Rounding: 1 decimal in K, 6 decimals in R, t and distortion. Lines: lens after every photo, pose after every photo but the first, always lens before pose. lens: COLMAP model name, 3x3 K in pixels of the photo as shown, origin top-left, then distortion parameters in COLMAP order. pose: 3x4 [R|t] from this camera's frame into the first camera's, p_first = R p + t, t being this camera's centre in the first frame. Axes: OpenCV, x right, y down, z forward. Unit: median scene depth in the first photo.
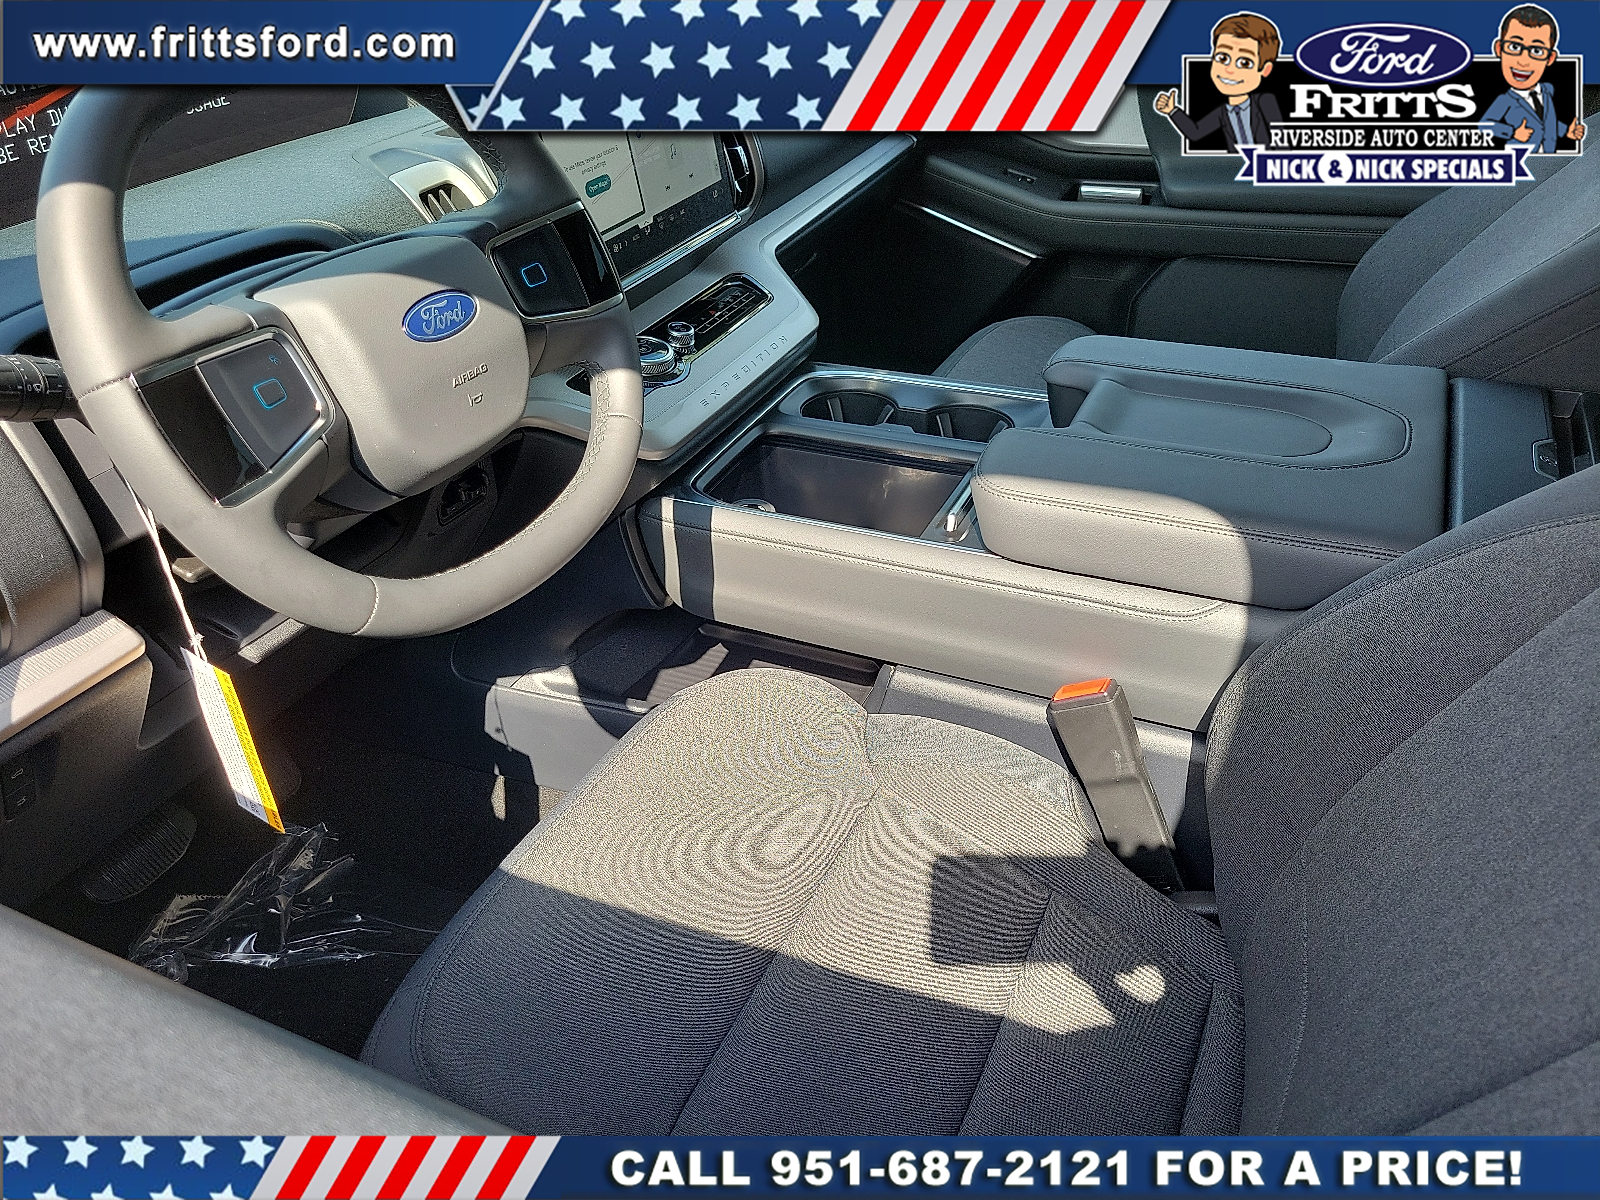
lens RADIAL K [[1206.5, 0, 783.3], [0, 1206.5, 612.7], [0, 0, 1]] dist [0.005664, -0.005092]
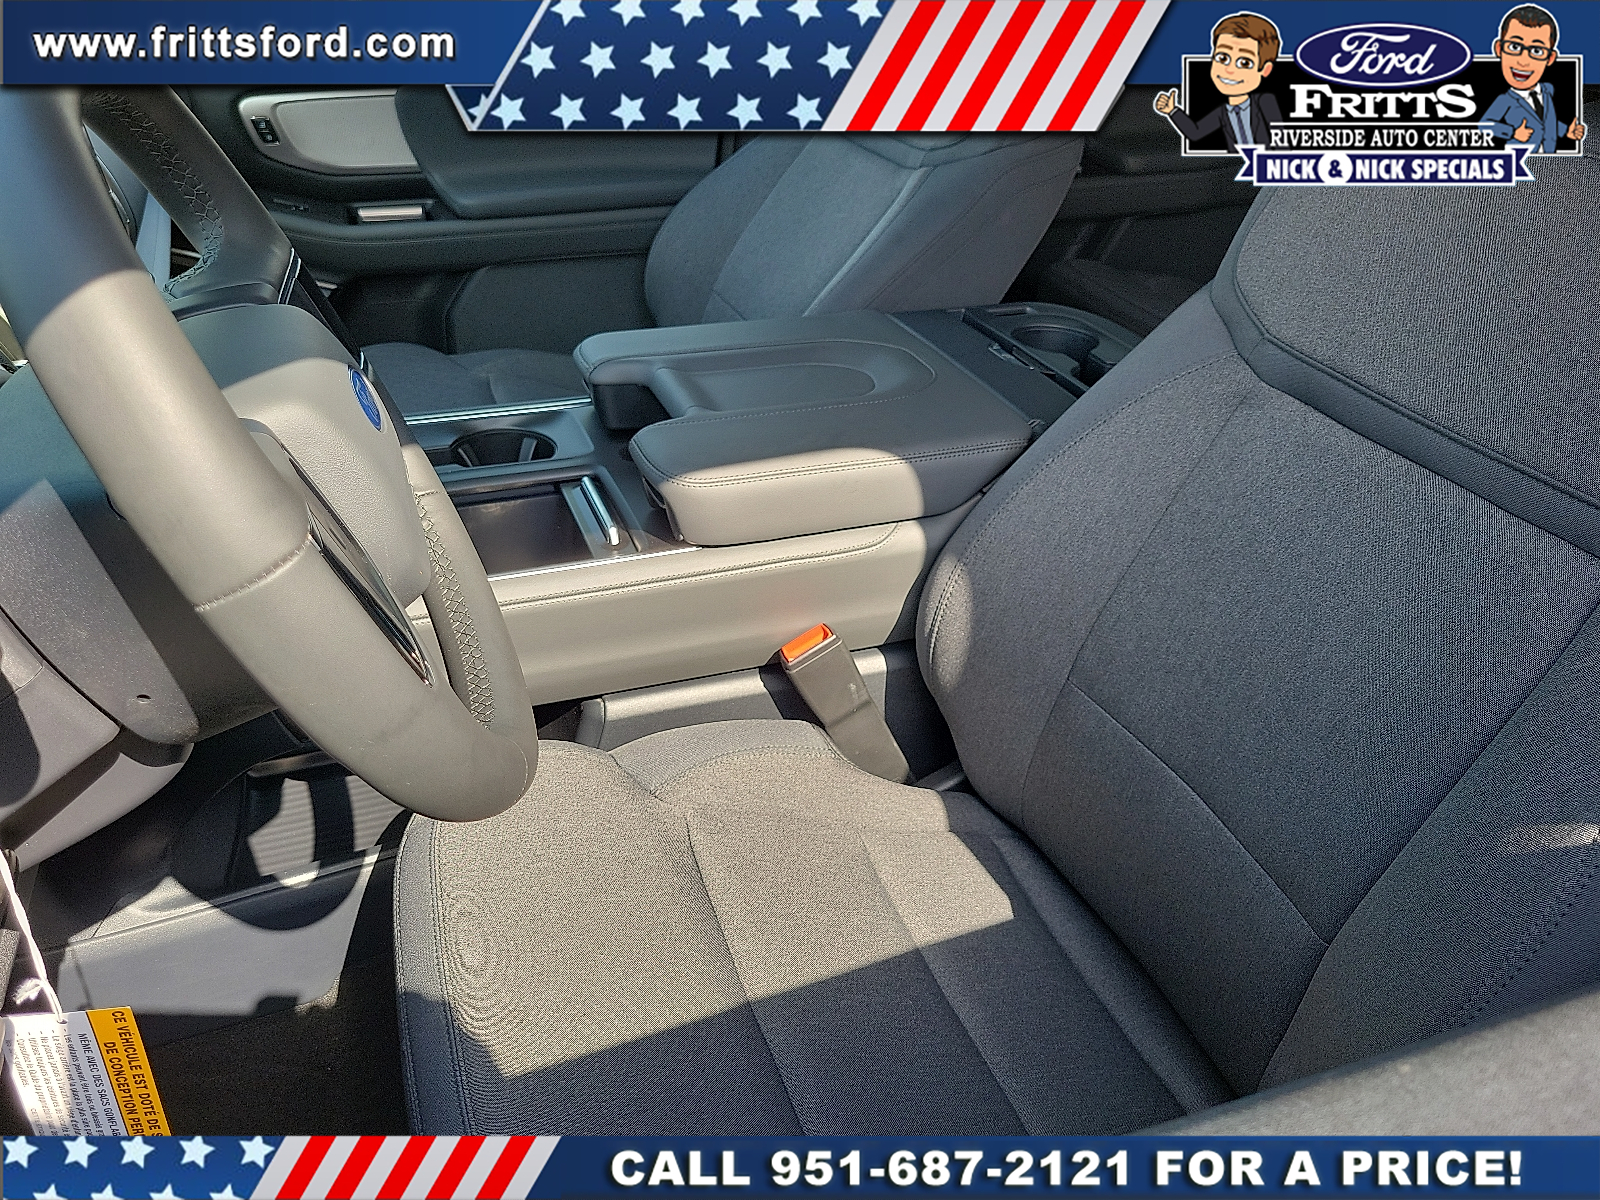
lens RADIAL K [[1206.5, 0, 783.3], [0, 1206.5, 612.7], [0, 0, 1]] dist [0.005664, -0.005092]
pose [[0.681499, -0.318309, 0.658968, -0.294894], [0.330104, 0.937350, 0.111388, -0.054871], [-0.653139, 0.141617, 0.743877, 0.126484]]
